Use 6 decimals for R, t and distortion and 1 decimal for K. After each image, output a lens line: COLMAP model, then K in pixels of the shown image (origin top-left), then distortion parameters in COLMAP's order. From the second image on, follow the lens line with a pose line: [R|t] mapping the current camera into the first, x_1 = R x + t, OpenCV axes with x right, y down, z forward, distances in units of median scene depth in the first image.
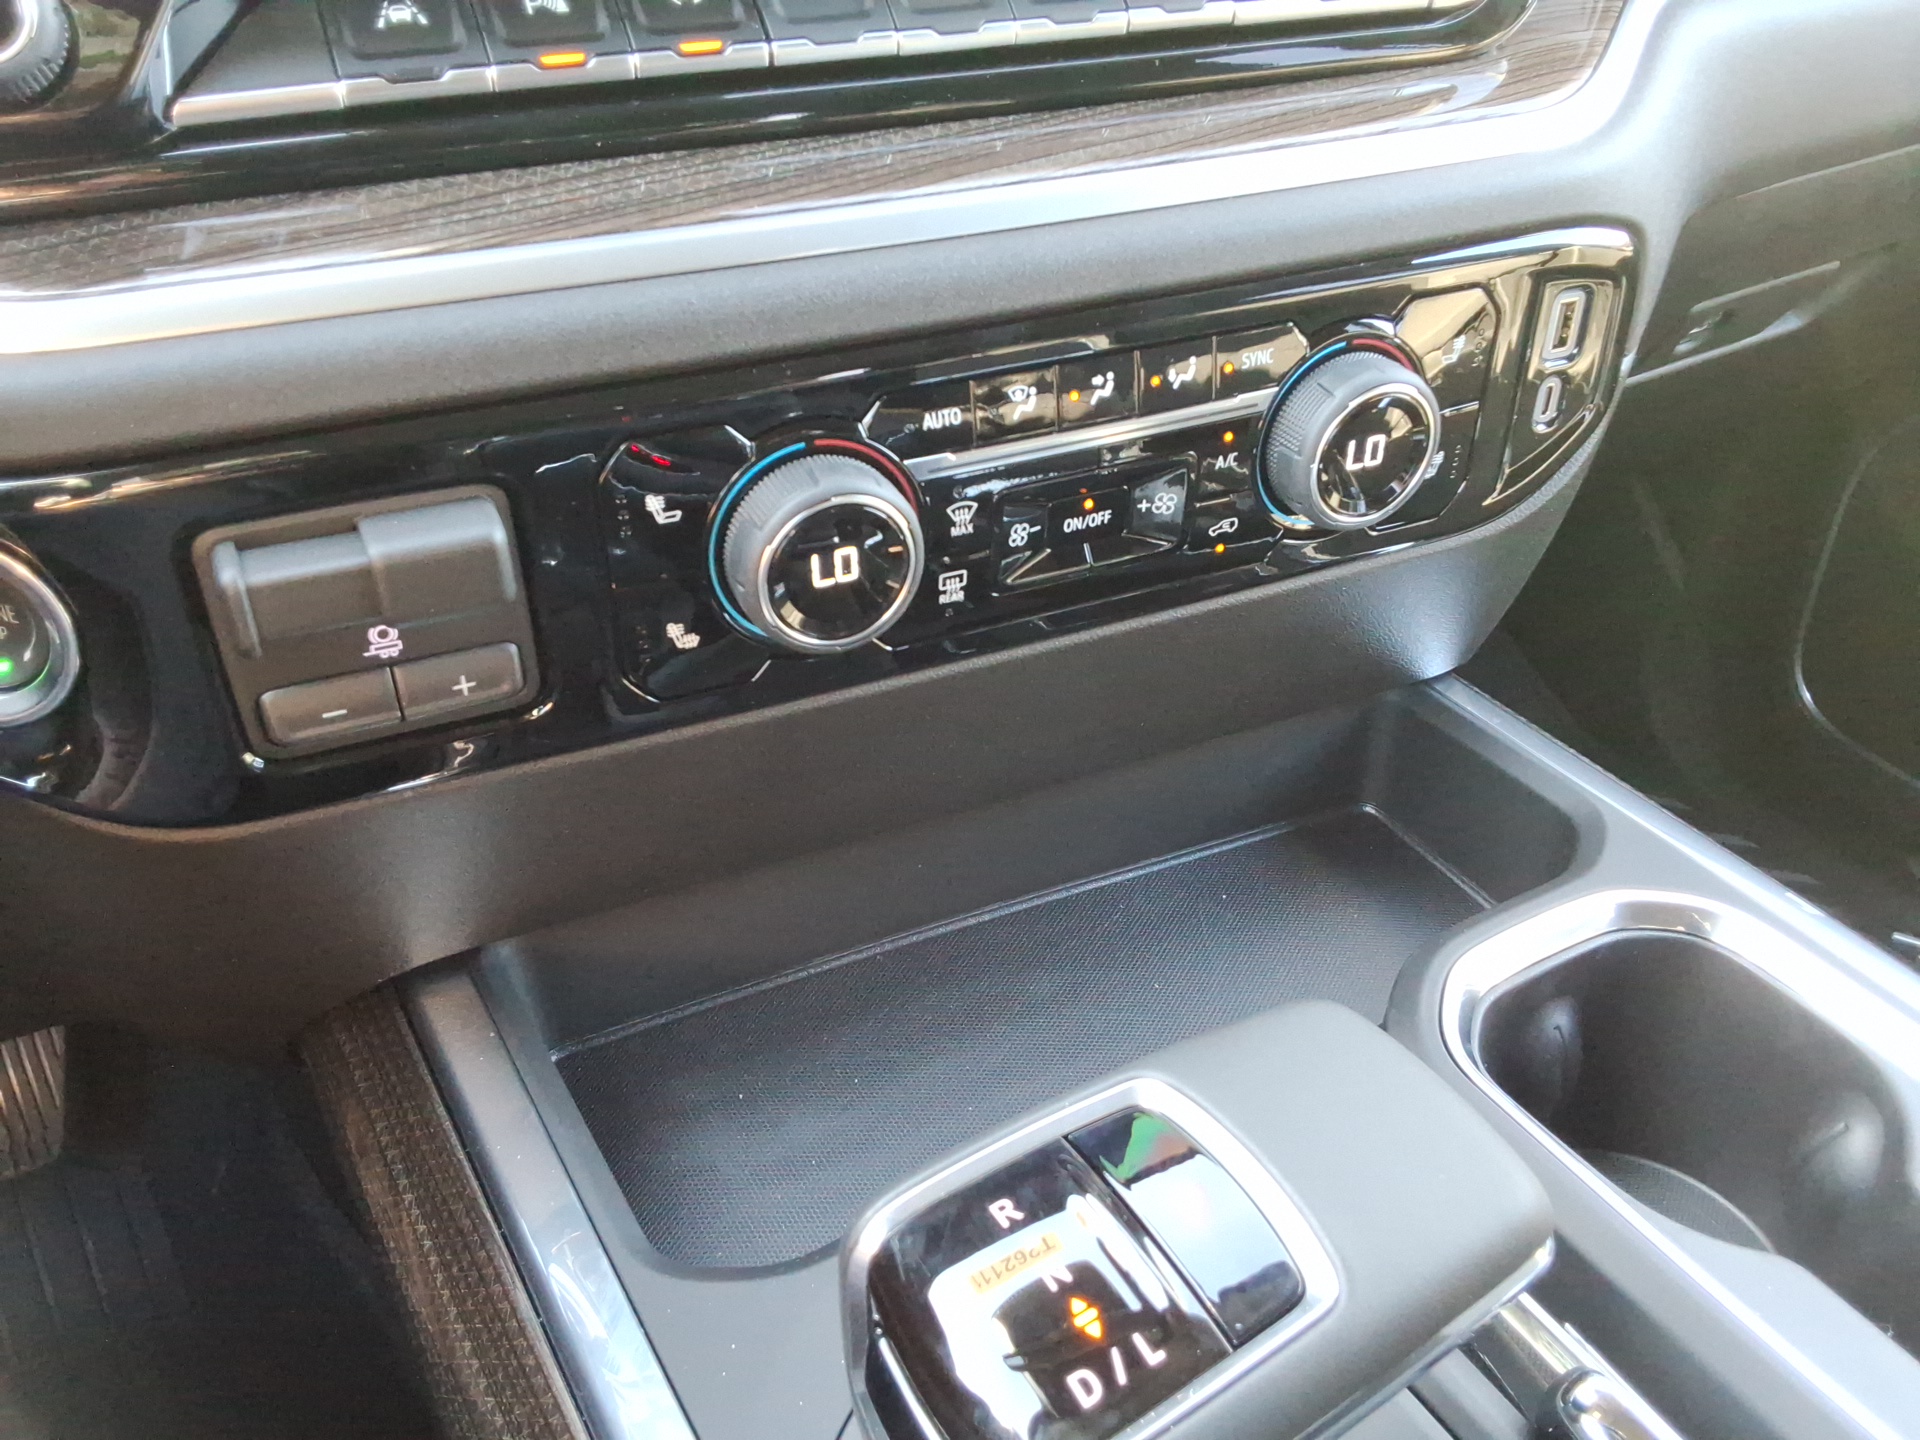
lens RADIAL K [[1580.7, 0, 997.8], [0, 1580.7, 708.2], [0, 0, 1]] dist [0.151769, -0.311211]
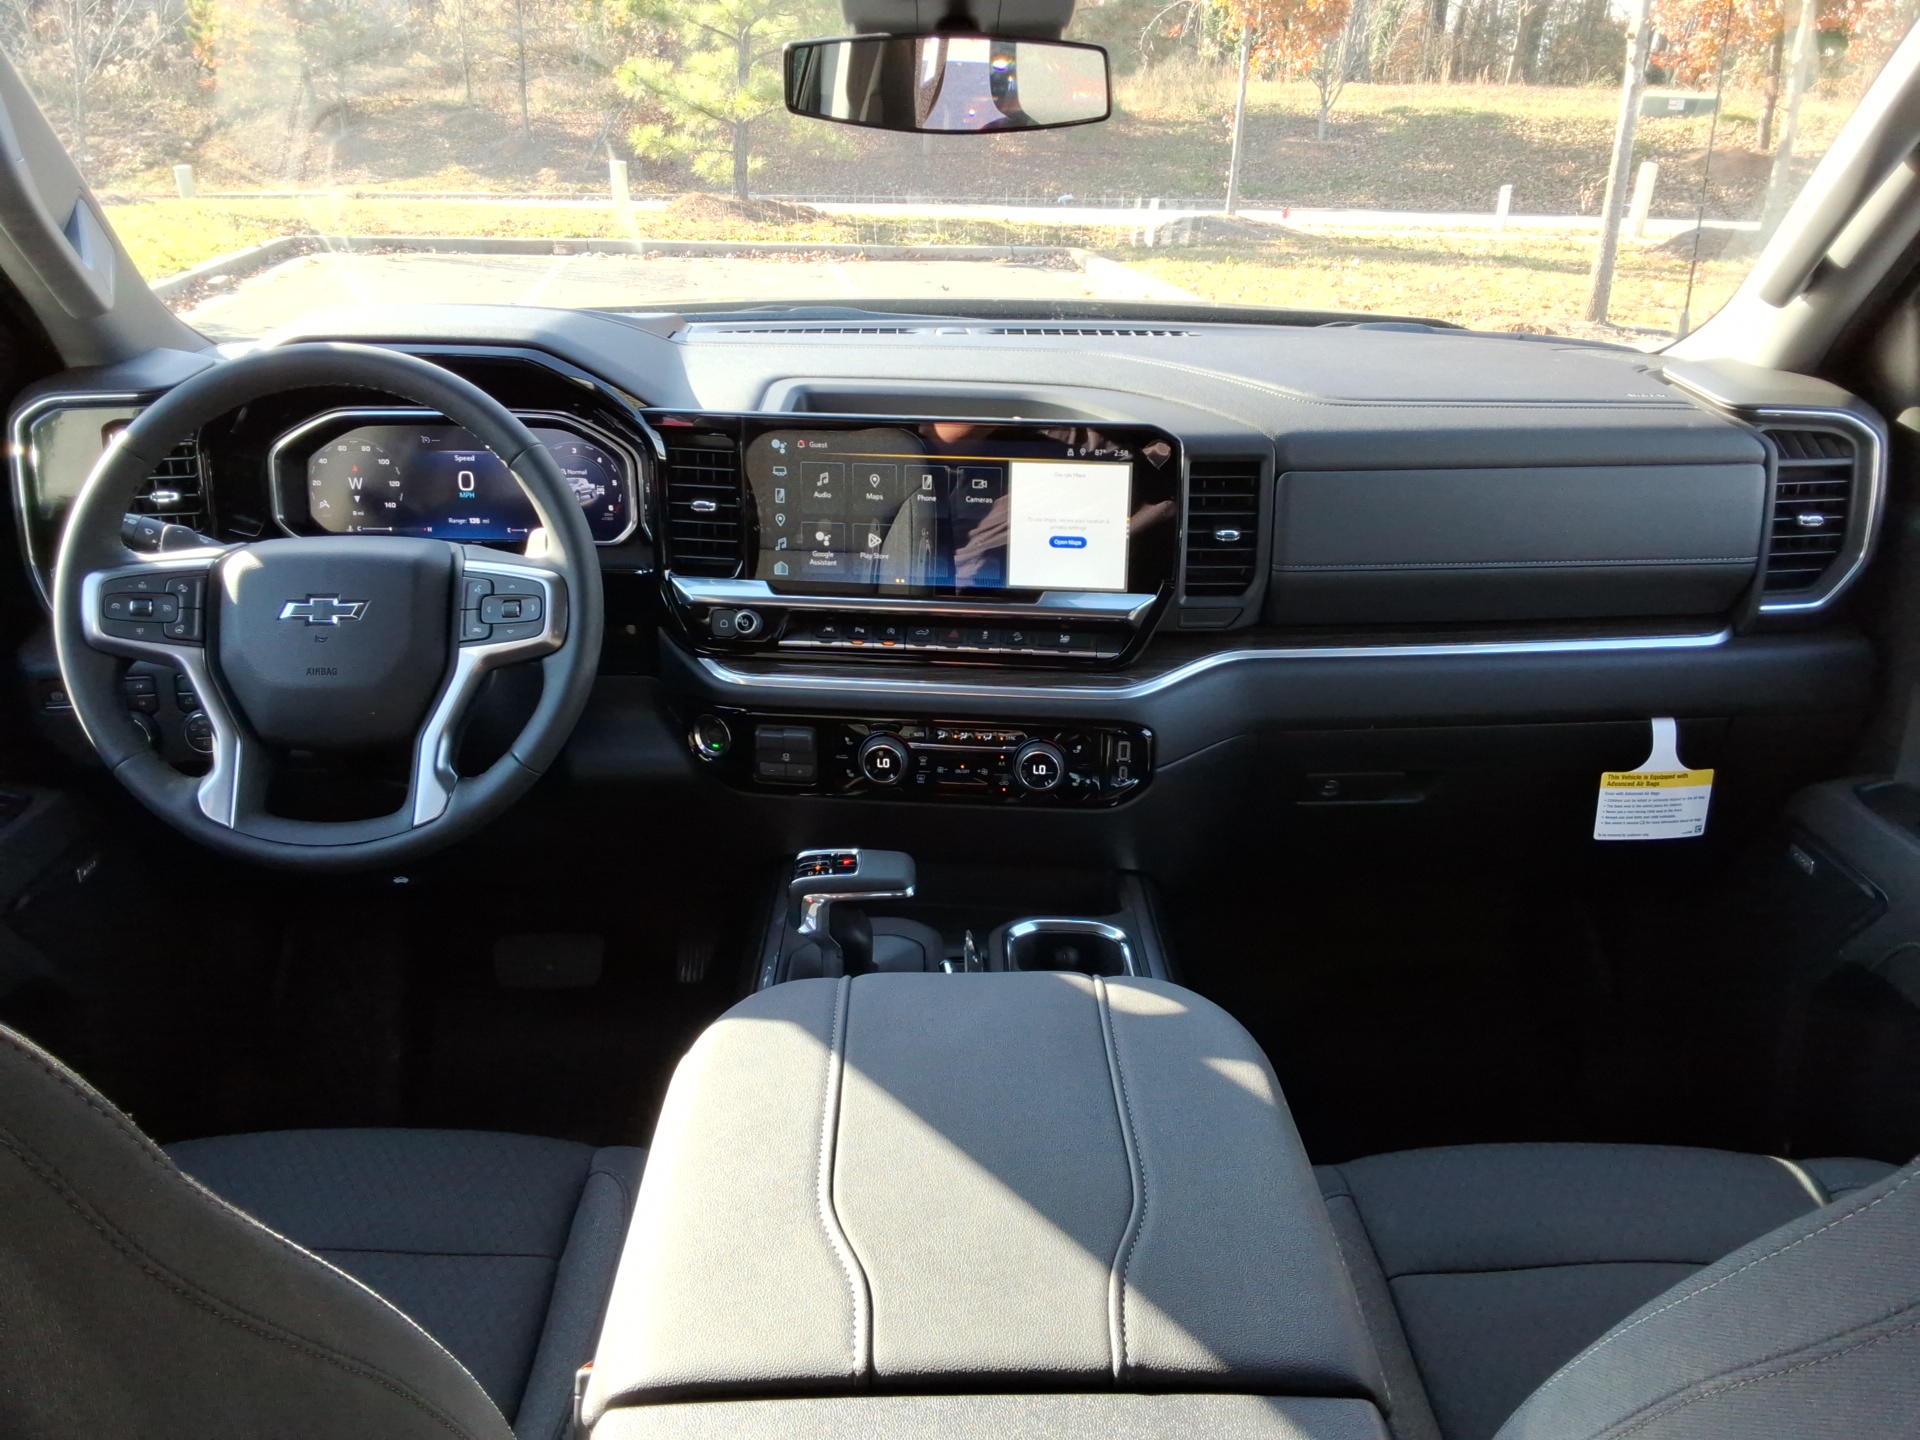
lens RADIAL K [[1566.0, 0, 969.7], [0, 1566.0, 700.2], [0, 0, 1]] dist [0.075922, -0.128404]
pose [[0.857839, 0.164396, -0.486914, 2.003272], [-0.288451, 0.938161, -0.191439, 0.462637], [0.425332, 0.304675, 0.852212, -2.372533]]
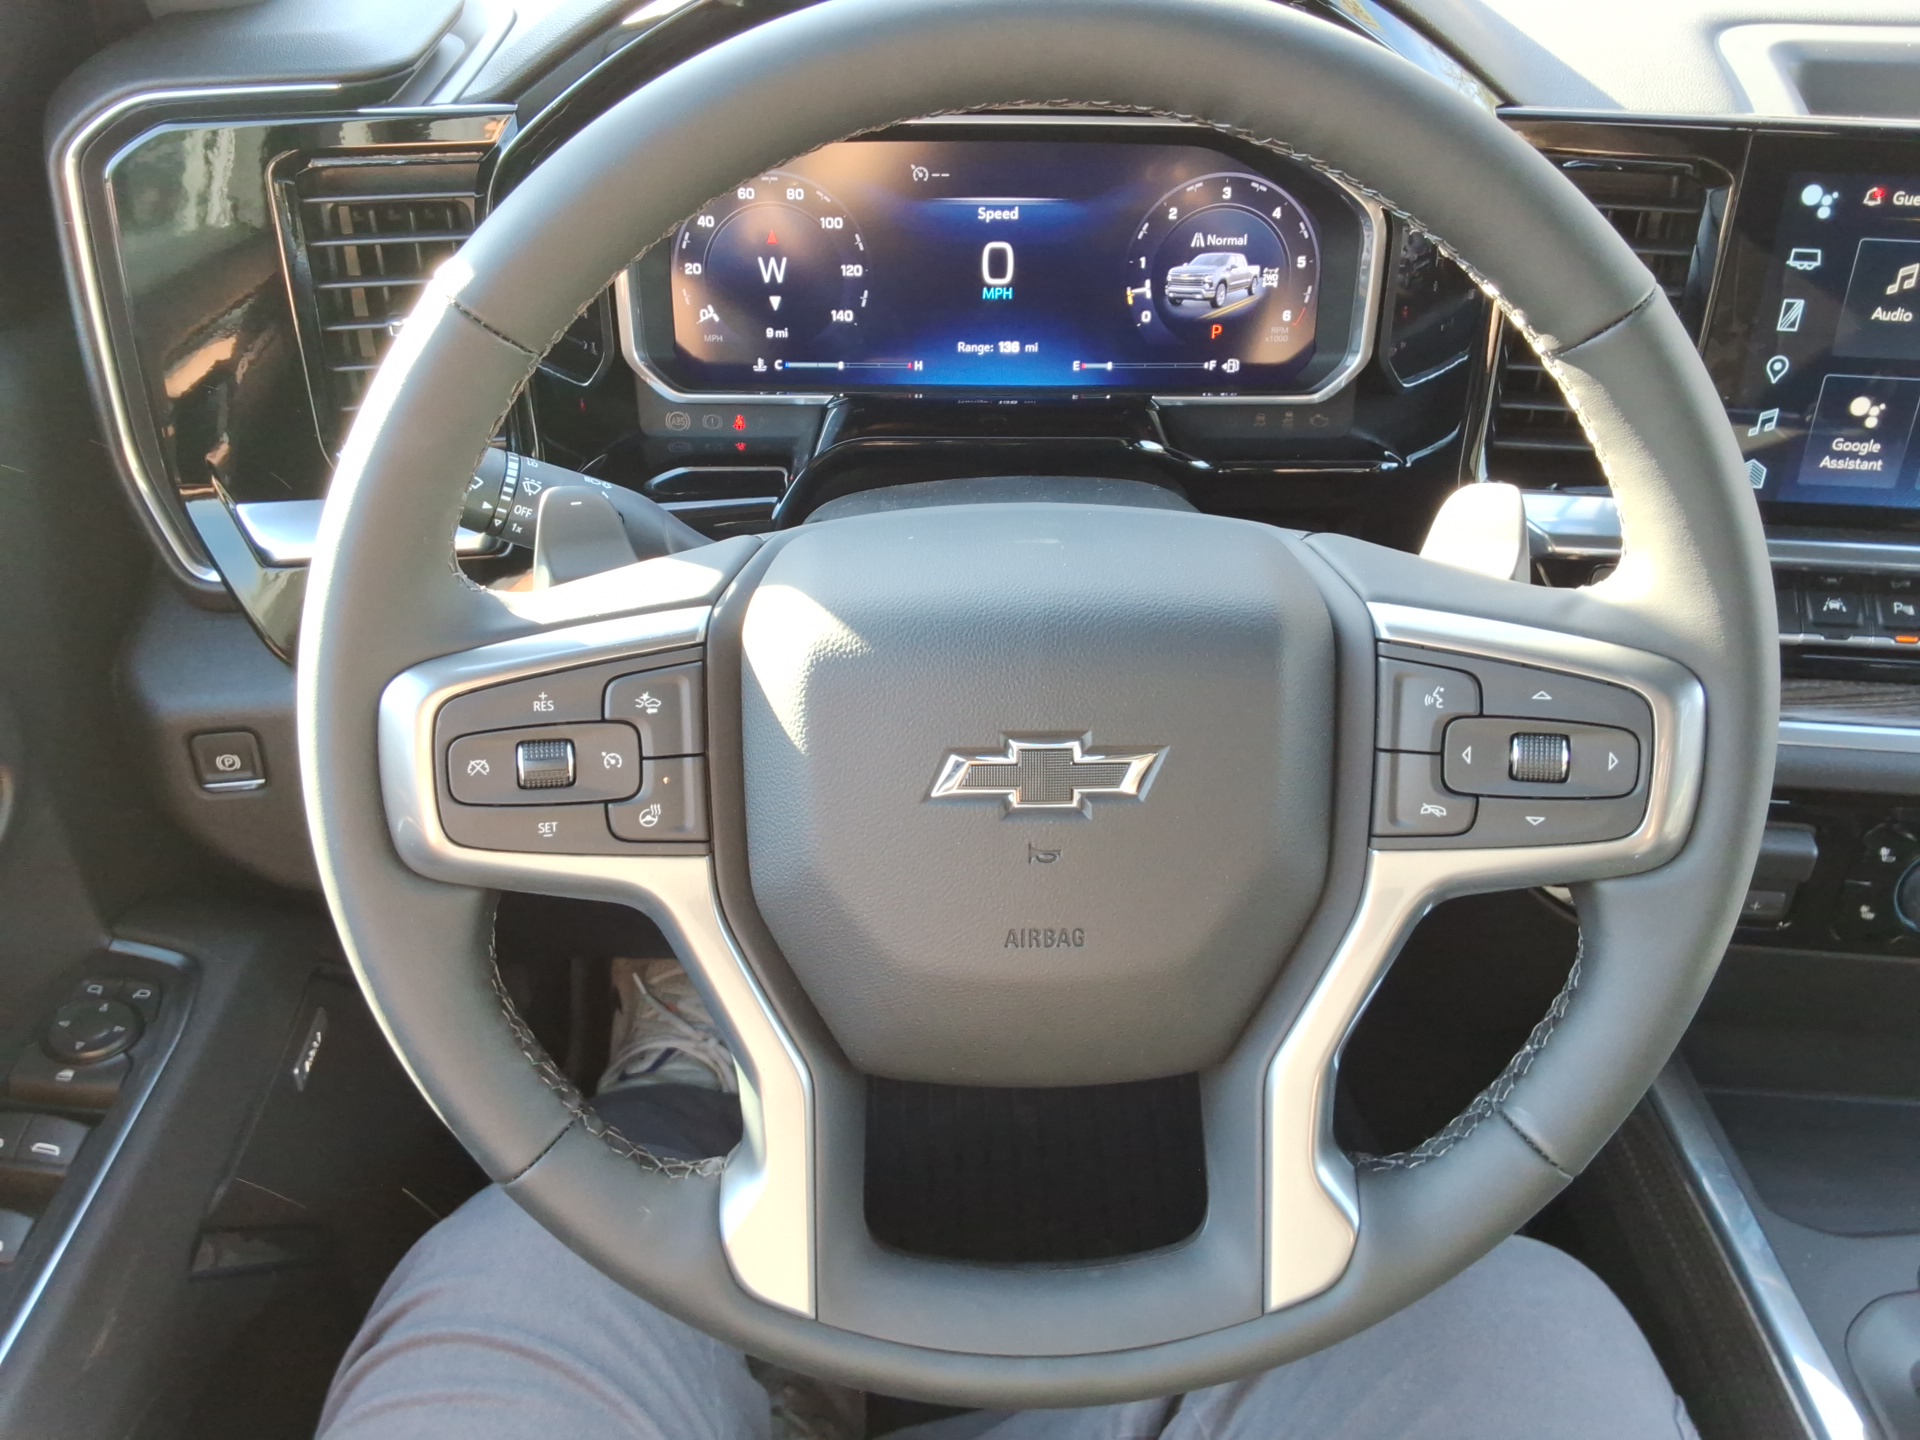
lens RADIAL K [[1592.2, 0, 964.8], [0, 1592.2, 725.2], [0, 0, 1]] dist [0.121059, -0.191152]
pose [[0.852657, 0.276844, -0.443094, -0.321847], [-0.289312, 0.956365, 0.040804, -0.024915], [0.435056, 0.093400, 0.895546, -1.305605]]
